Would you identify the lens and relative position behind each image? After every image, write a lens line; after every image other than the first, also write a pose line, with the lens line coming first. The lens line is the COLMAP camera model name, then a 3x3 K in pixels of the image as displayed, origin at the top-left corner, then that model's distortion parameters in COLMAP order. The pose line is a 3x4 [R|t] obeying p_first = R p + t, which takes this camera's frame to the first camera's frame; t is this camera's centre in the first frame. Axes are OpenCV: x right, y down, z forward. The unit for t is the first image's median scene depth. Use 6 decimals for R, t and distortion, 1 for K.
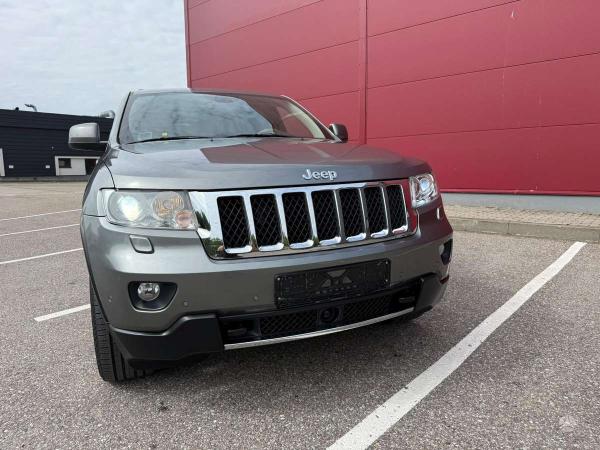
lens RADIAL K [[402.8, 0, 292.3], [0, 402.8, 223.2], [0, 0, 1]] dist [0.071514, -0.090968]
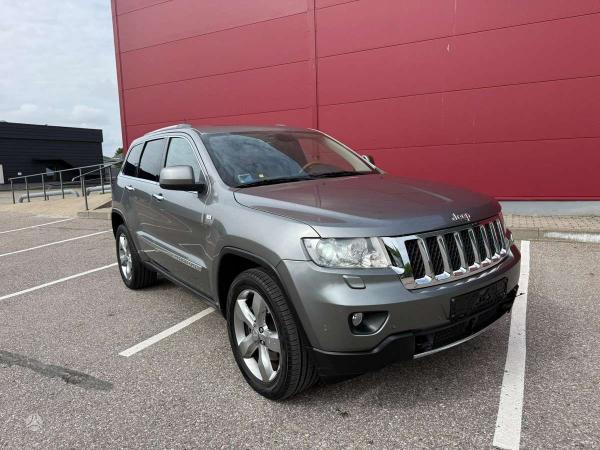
lens RADIAL K [[402.8, 0, 292.3], [0, 402.8, 223.2], [0, 0, 1]] dist [0.071514, -0.090968]
pose [[0.974178, -0.051083, 0.219926, -0.778983], [0.052534, 0.998619, -0.000751, -0.132656], [-0.219584, 0.012285, 0.975516, -0.172527]]
